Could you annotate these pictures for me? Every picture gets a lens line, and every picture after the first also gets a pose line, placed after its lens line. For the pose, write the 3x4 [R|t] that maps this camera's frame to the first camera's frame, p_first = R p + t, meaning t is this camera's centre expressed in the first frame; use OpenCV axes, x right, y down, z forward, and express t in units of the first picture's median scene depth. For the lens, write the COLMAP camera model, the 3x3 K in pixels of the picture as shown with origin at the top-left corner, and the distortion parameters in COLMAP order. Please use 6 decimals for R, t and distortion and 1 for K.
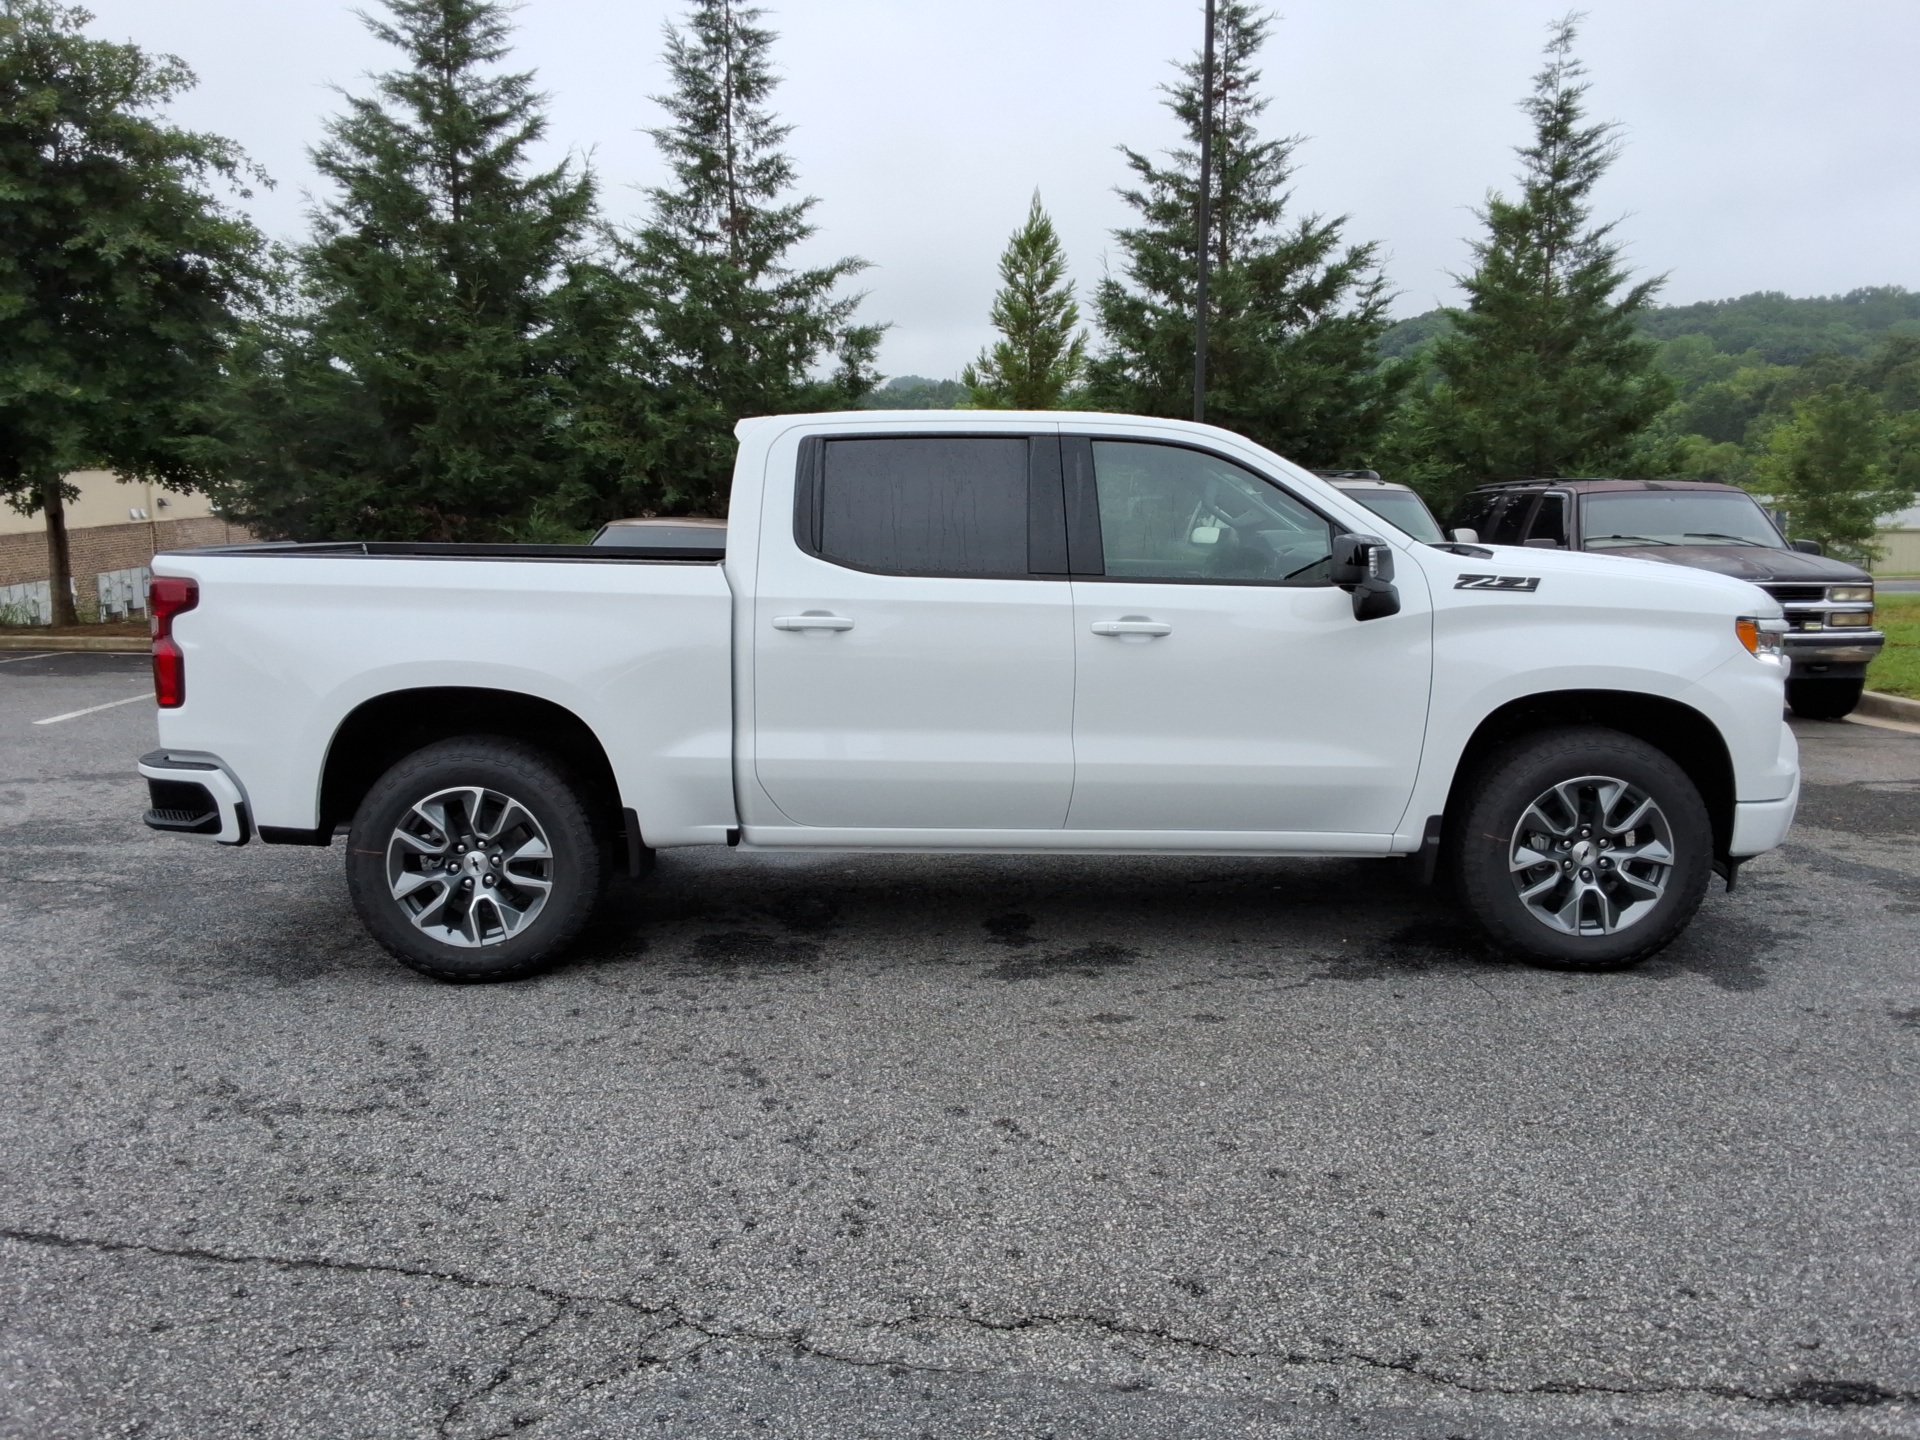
lens RADIAL K [[1538.9, 0, 975.2], [0, 1538.9, 690.3], [0, 0, 1]] dist [0.106481, -0.166851]
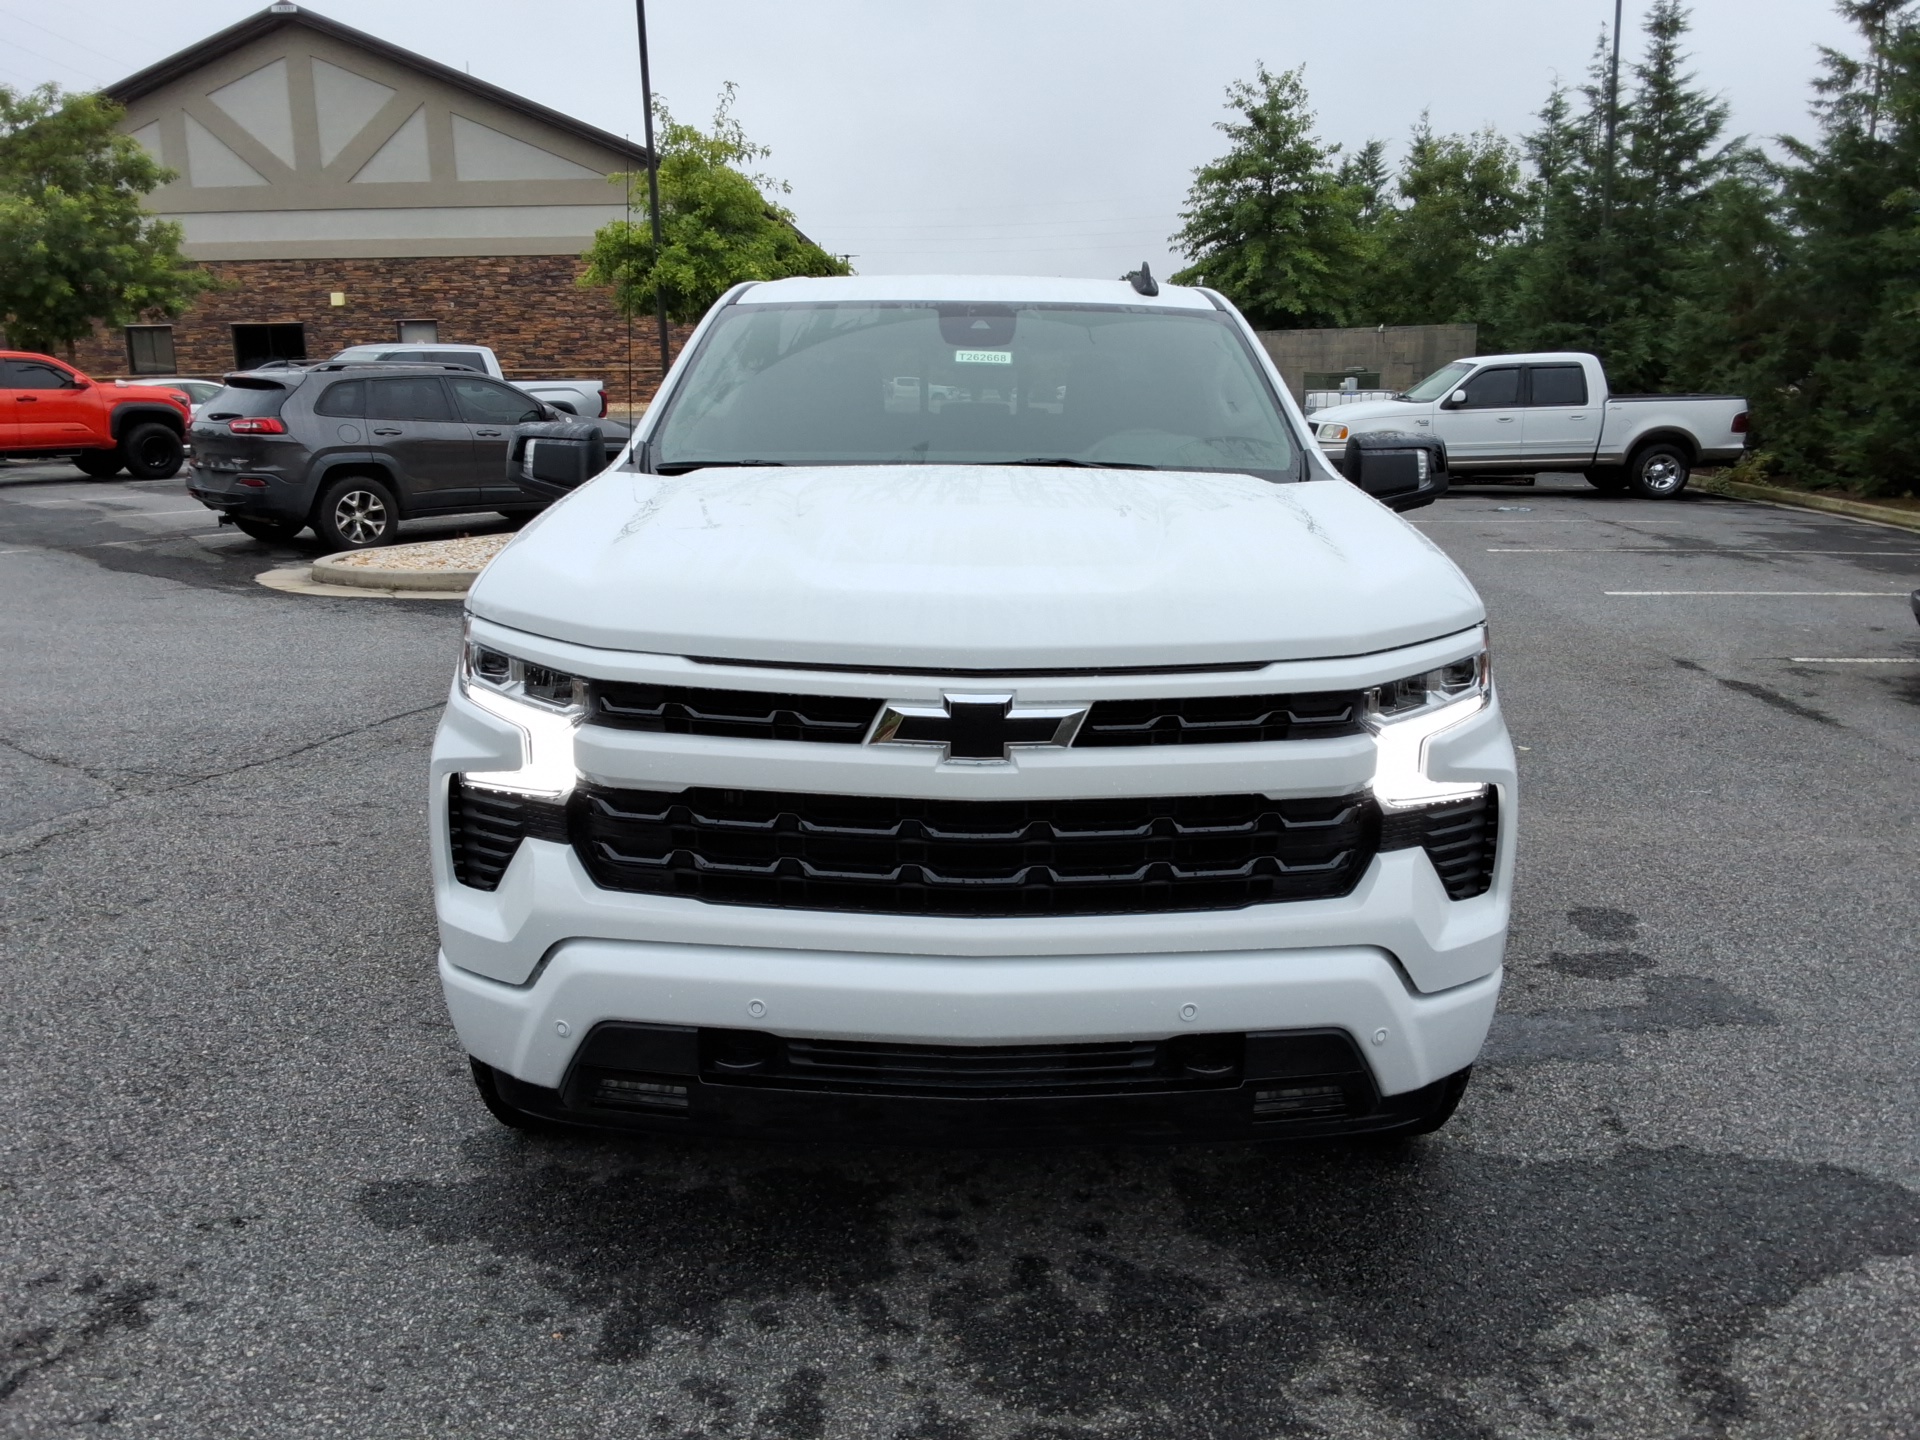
lens RADIAL K [[1538.9, 0, 969.9], [0, 1538.9, 701.4], [0, 0, 1]] dist [0.106481, -0.166851]
pose [[-0.009725, 0.202164, -0.979303, 1.028347], [-0.129118, 0.970897, 0.201710, -0.145861], [0.991582, 0.128407, 0.016661, 1.179246]]
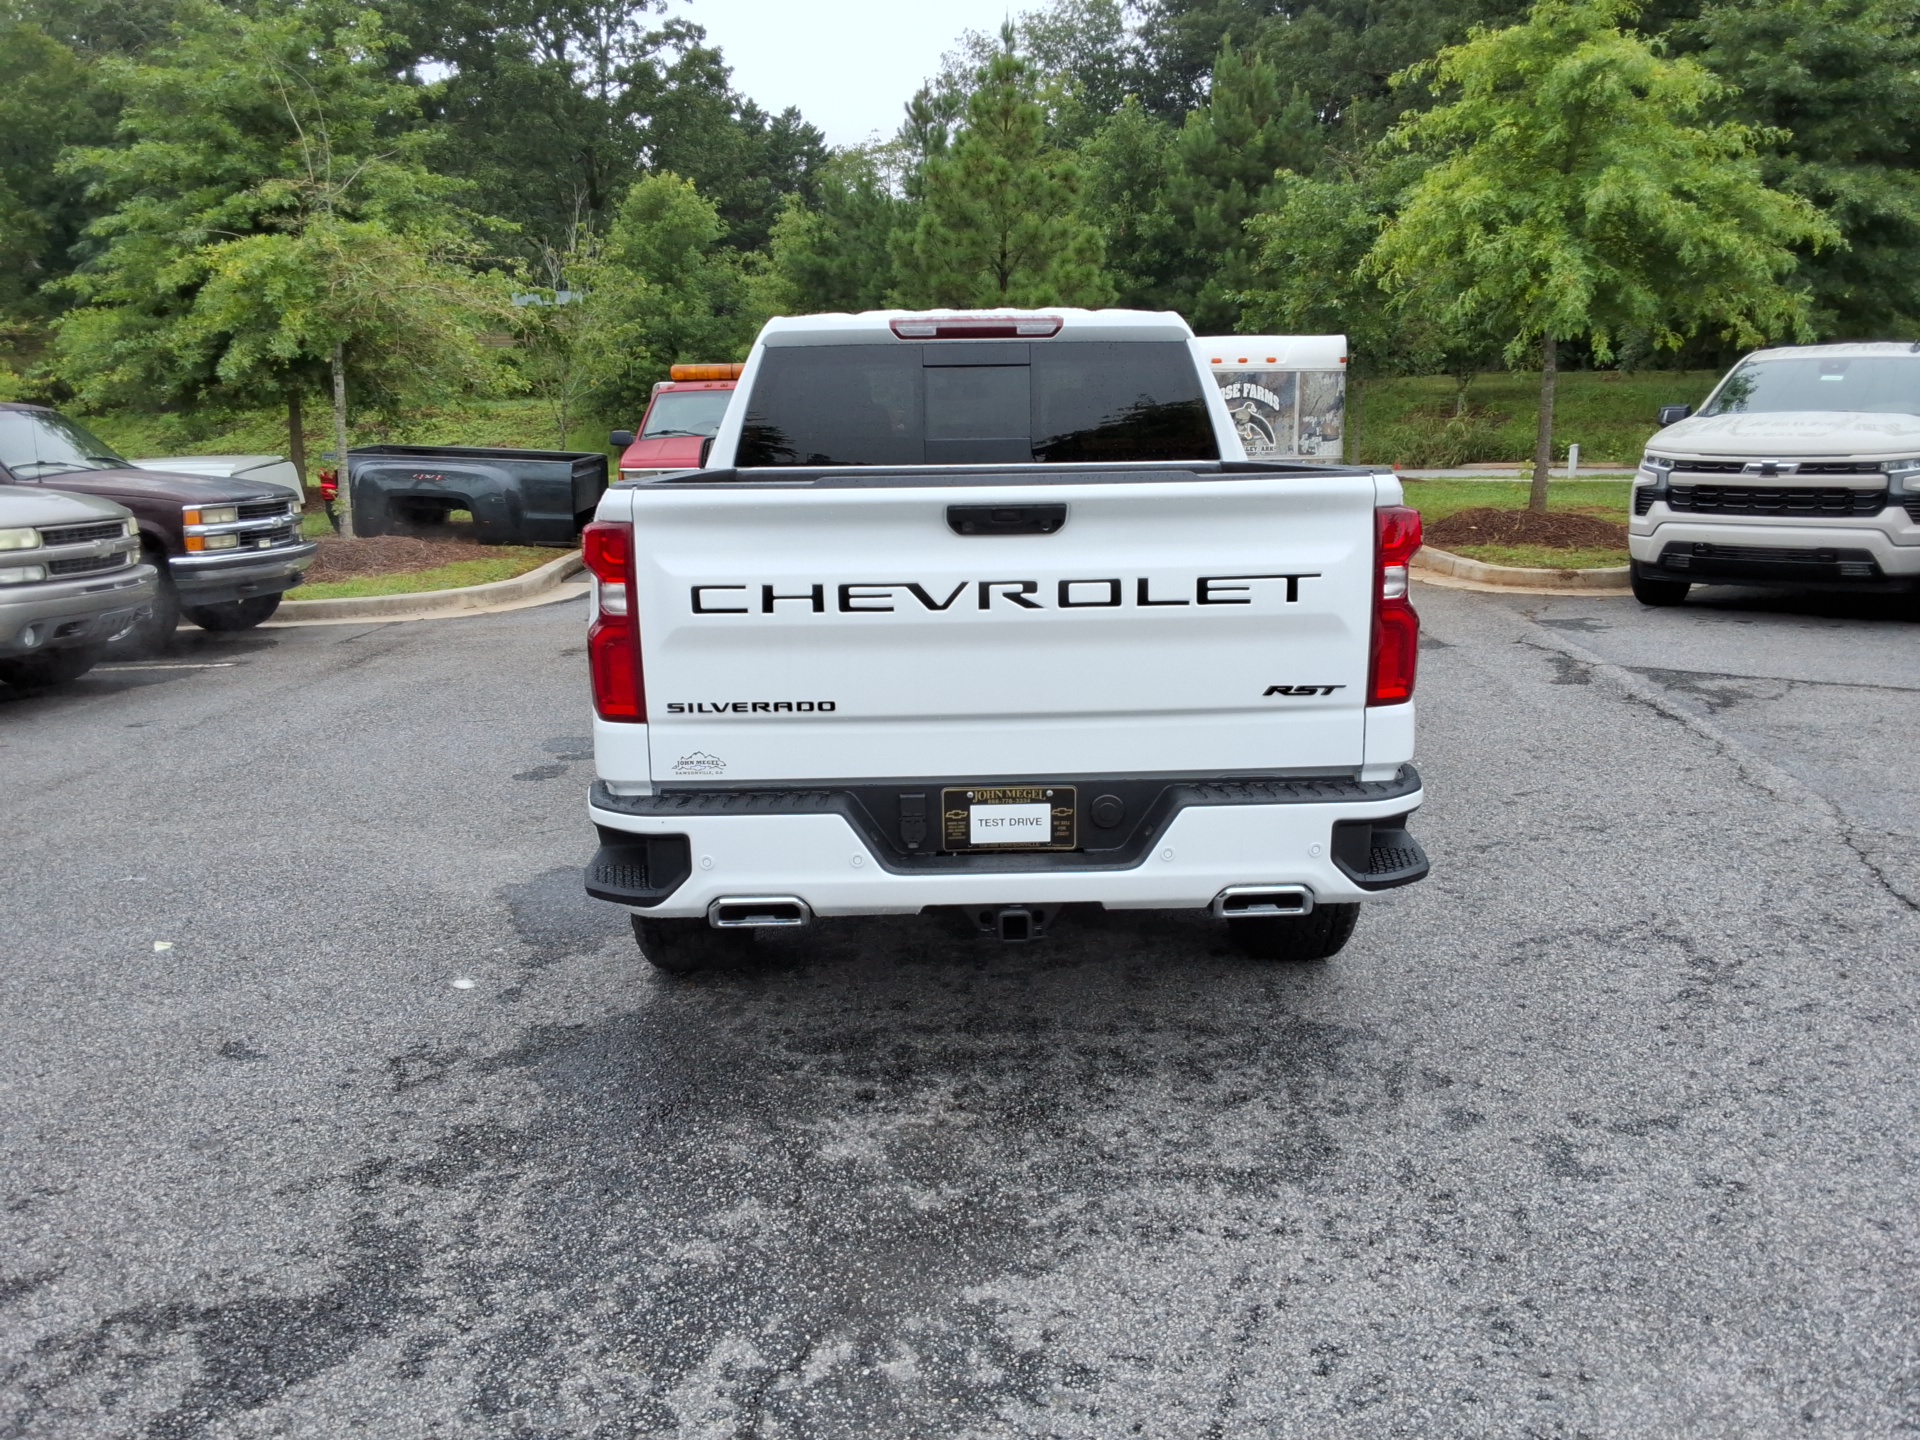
lens RADIAL K [[1538.9, 0, 974.9], [0, 1538.9, 700.5], [0, 0, 1]] dist [0.106481, -0.166851]
pose [[-0.016143, -0.177458, 0.983996, -1.181391], [0.133810, 0.974888, 0.178010, -0.133147], [-0.990876, 0.134542, 0.008008, 1.189556]]
